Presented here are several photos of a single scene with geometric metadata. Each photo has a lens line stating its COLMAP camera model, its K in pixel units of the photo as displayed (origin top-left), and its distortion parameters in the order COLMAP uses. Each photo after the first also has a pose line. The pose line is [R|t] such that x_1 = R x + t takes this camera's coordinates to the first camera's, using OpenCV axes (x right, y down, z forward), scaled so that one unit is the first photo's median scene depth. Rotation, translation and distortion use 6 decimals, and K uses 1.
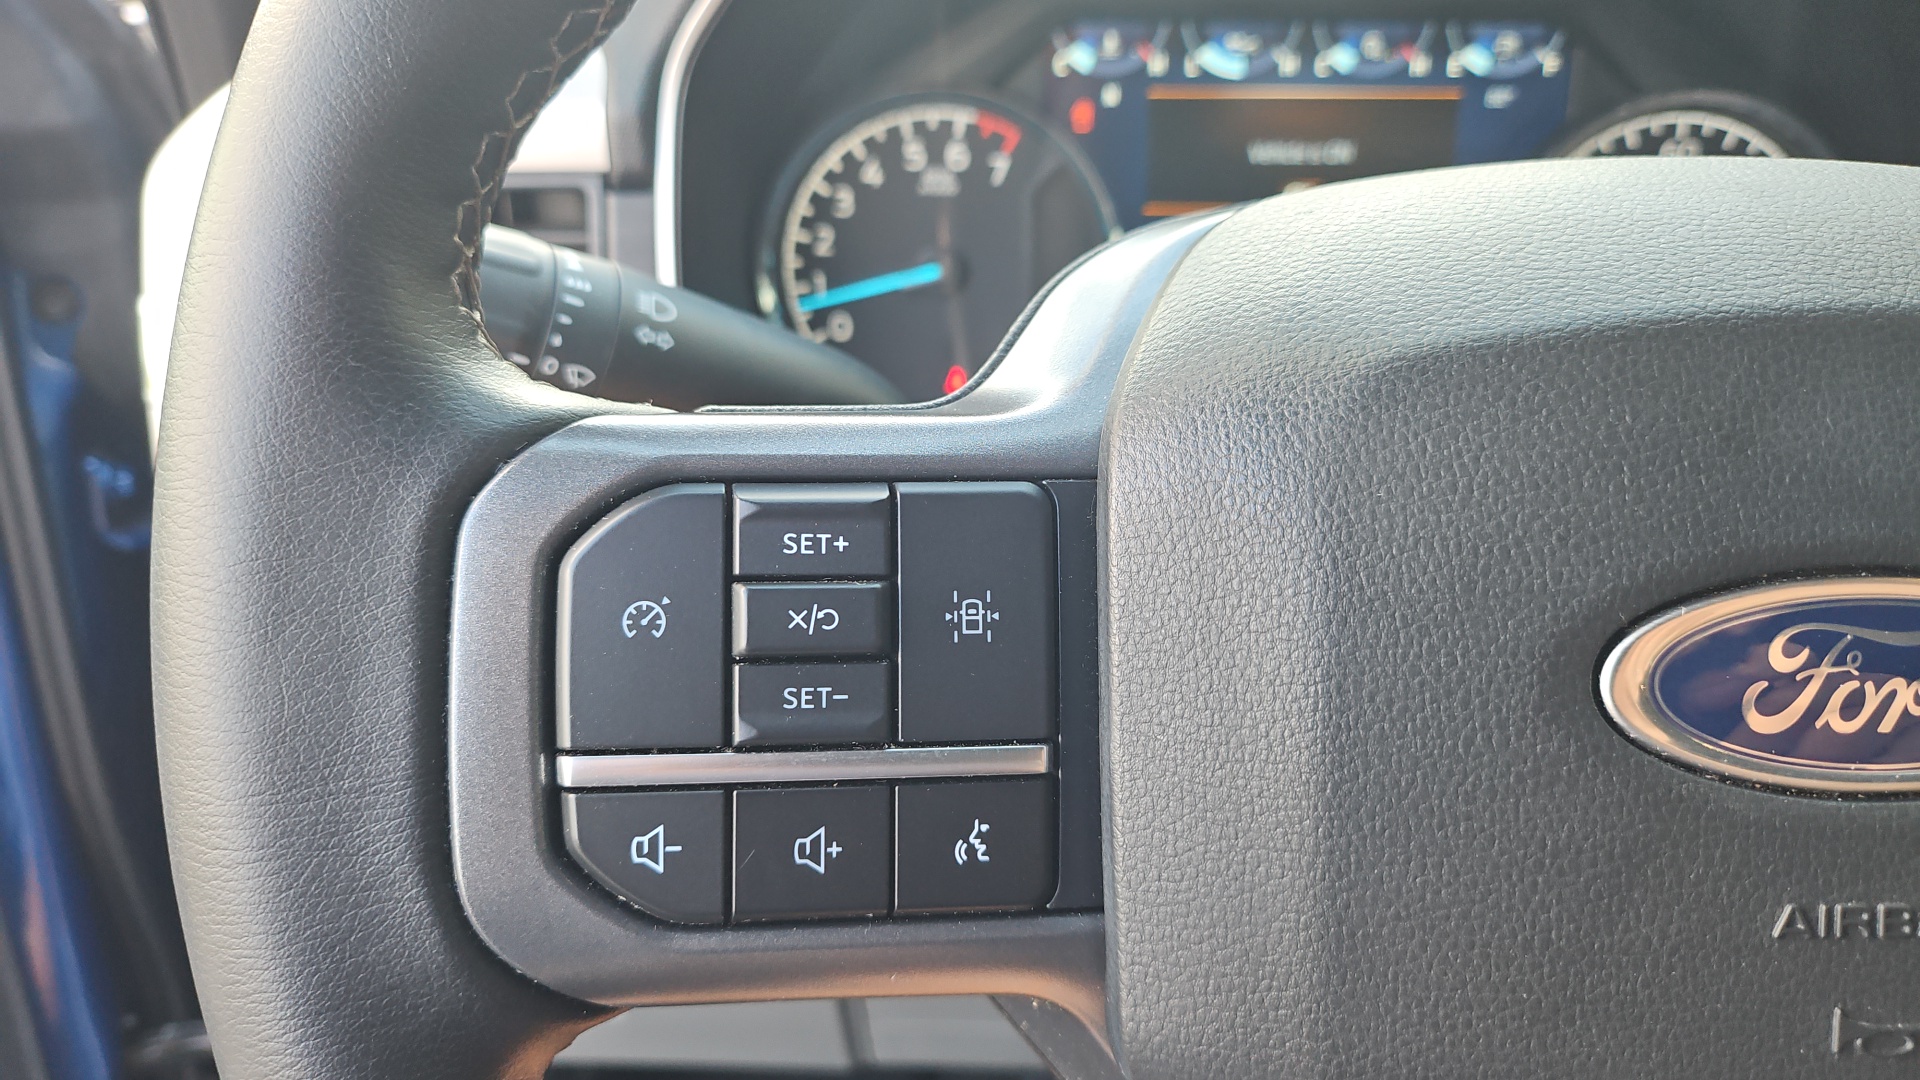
lens RADIAL K [[1378.7, 0, 946.2], [0, 1378.7, 545.6], [0, 0, 1]] dist [0.061697, -0.072092]
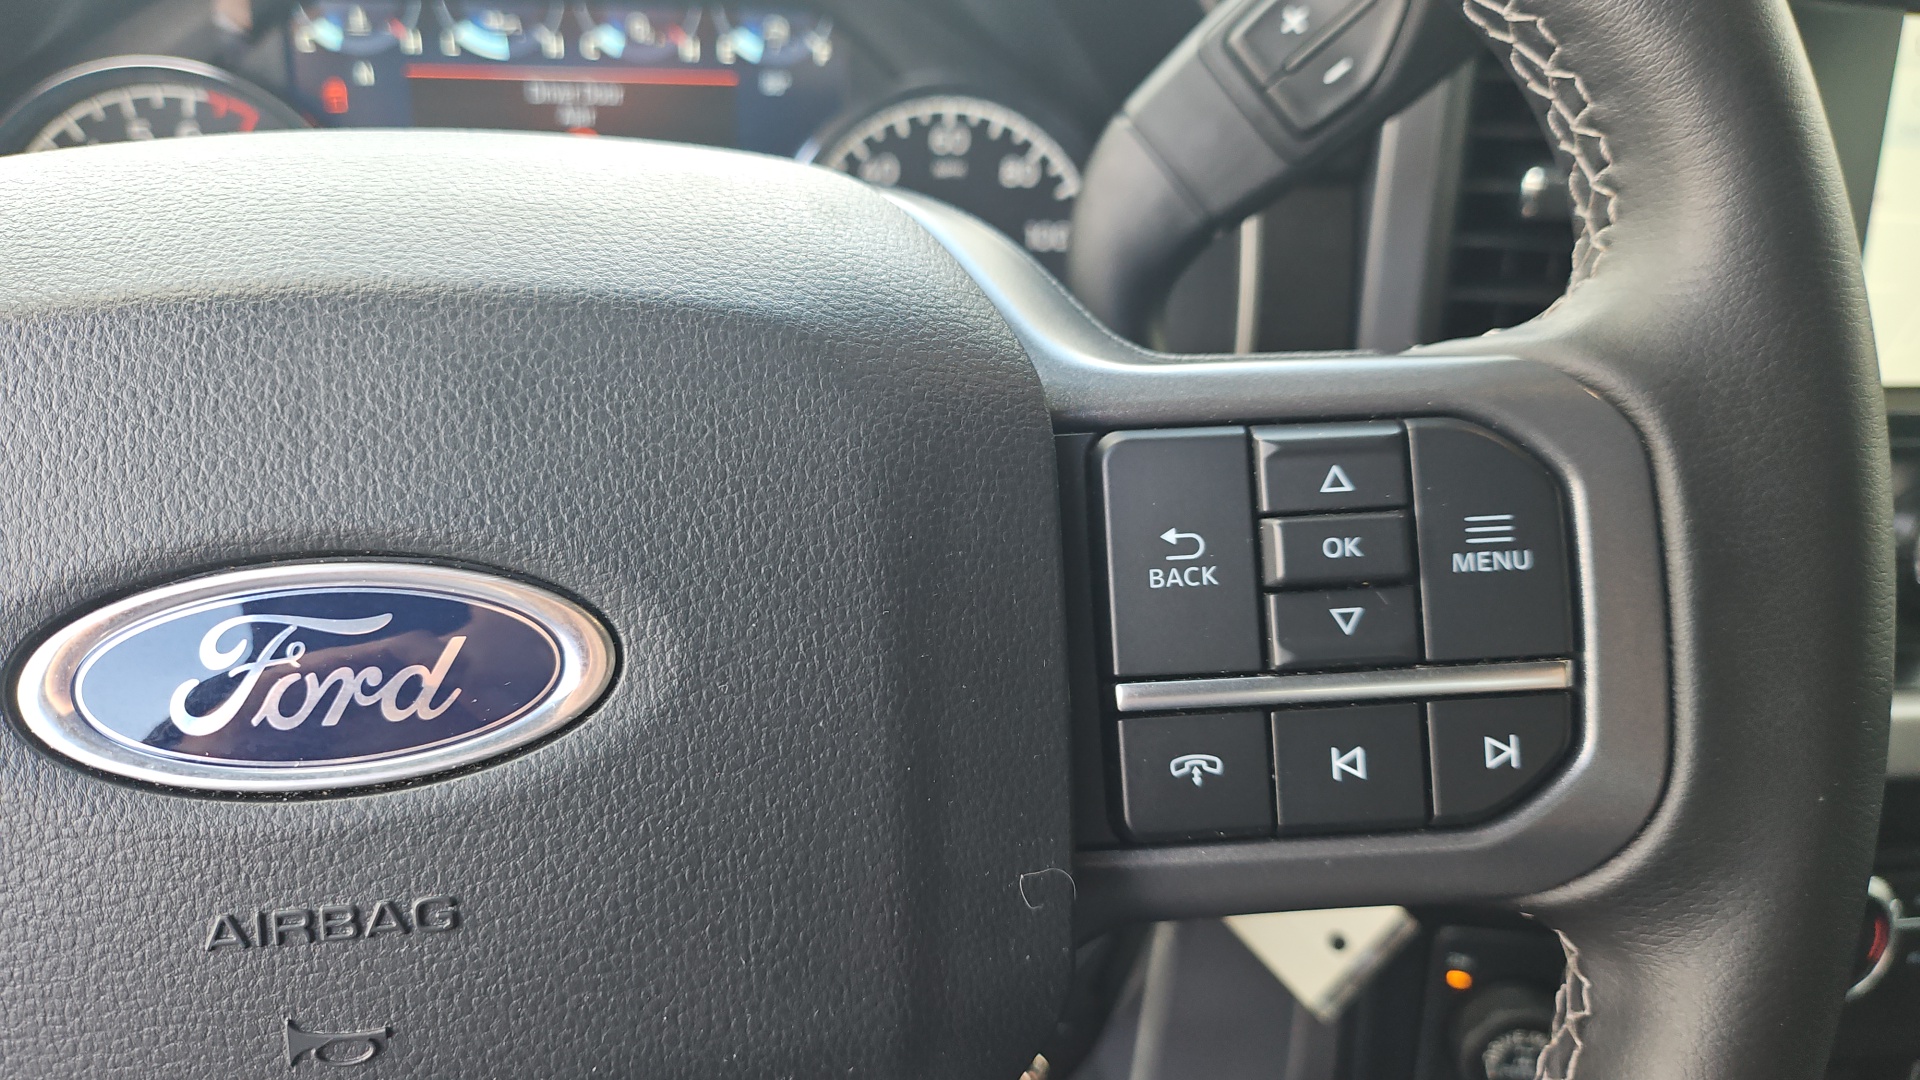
lens RADIAL K [[1378.7, 0, 917.6], [0, 1378.7, 549.4], [0, 0, 1]] dist [0.061697, -0.072092]
pose [[0.985531, -0.047176, 0.162795, 0.912712], [0.046147, 0.998884, 0.010100, 0.021946], [-0.163090, -0.002441, 0.986608, -0.006636]]
